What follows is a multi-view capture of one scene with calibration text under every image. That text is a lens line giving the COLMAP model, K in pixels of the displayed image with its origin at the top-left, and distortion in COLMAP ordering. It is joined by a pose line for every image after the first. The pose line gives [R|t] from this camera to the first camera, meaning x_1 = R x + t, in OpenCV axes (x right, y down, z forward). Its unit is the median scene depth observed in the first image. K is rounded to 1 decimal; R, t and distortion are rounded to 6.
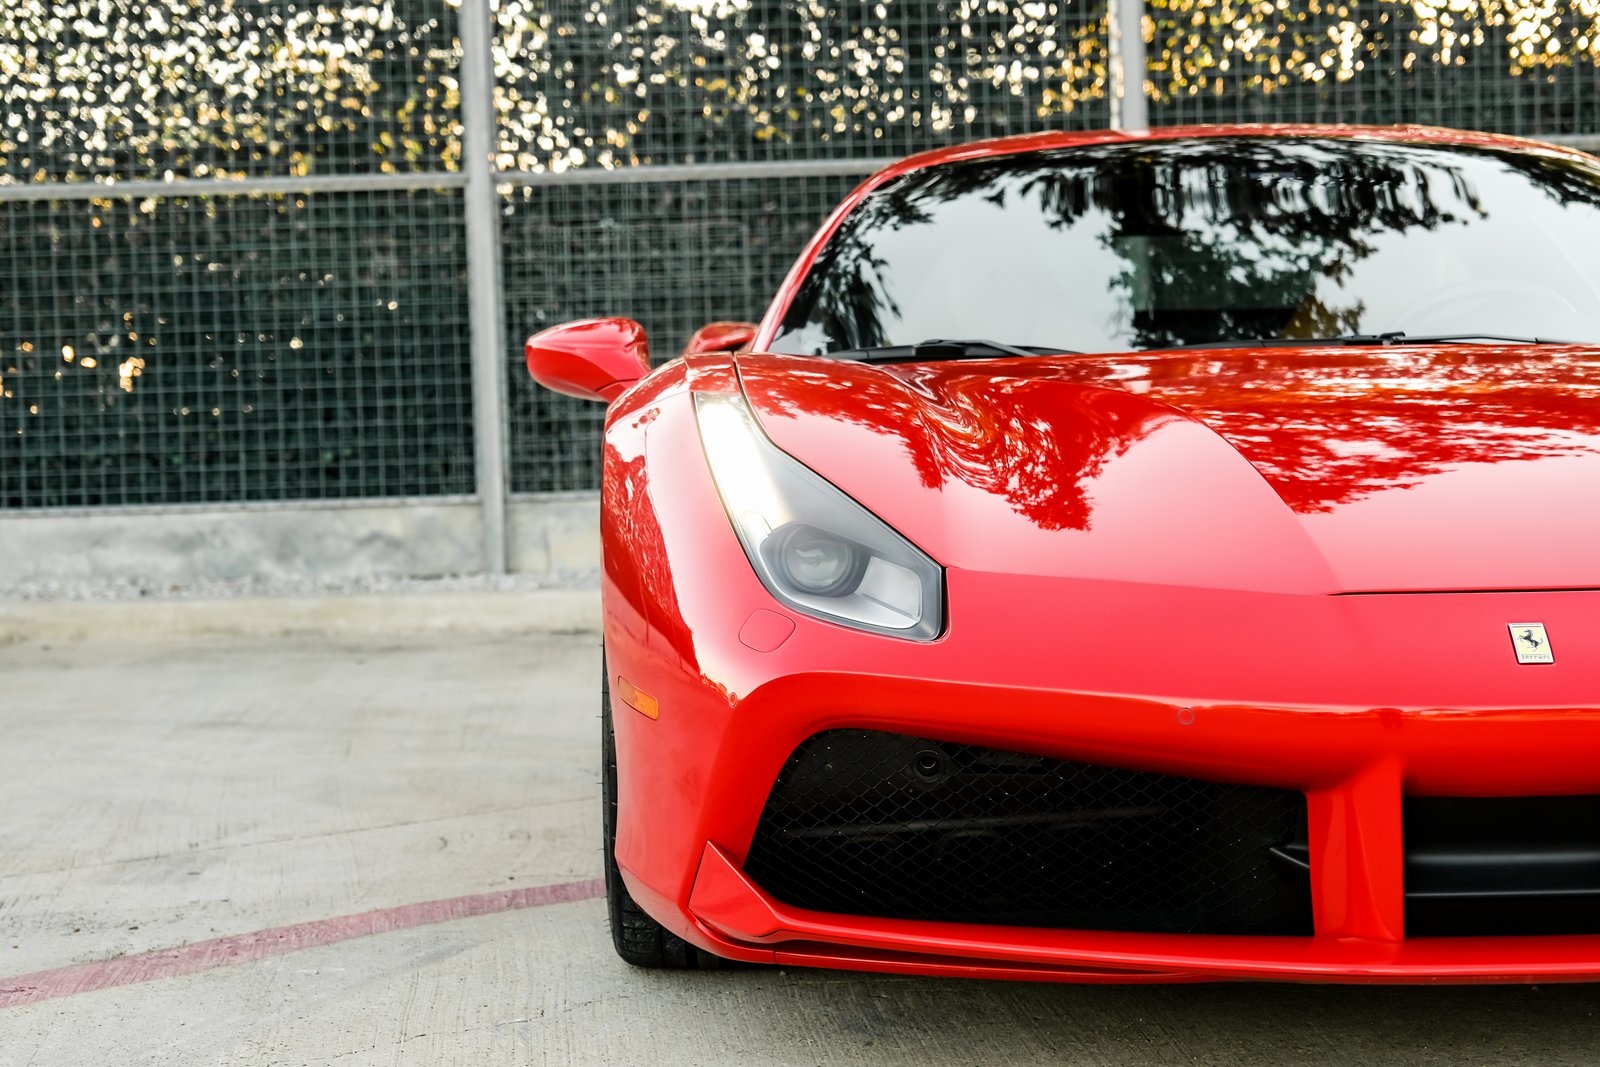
lens RADIAL K [[2961.2, 0, 805.0], [0, 2961.2, 538.0], [0, 0, 1]] dist [-0.025452, 0.000000]
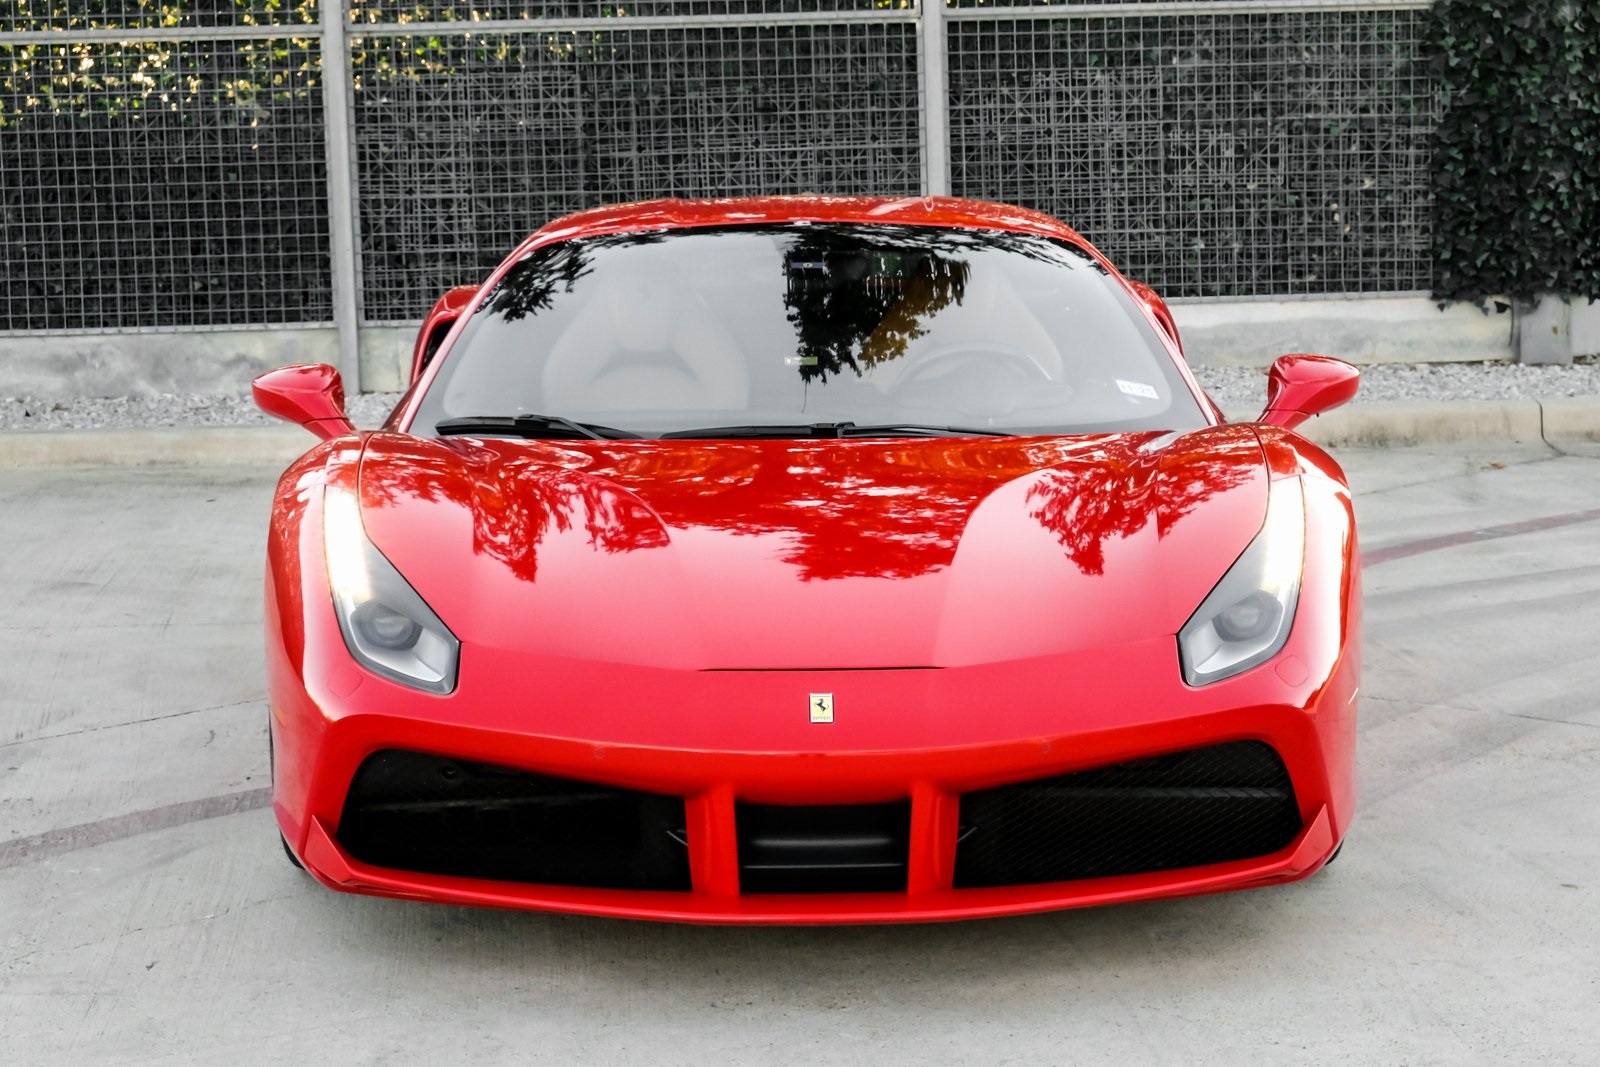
lens RADIAL K [[3015.2, 0, 794.9], [0, 3015.2, 530.4], [0, 0, 1]] dist [-0.036844, 0.000000]
pose [[0.999885, 0.004124, 0.014599, 0.044111], [-0.005478, 0.995561, 0.093956, -0.043477], [-0.014146, -0.094025, 0.995469, -0.119207]]
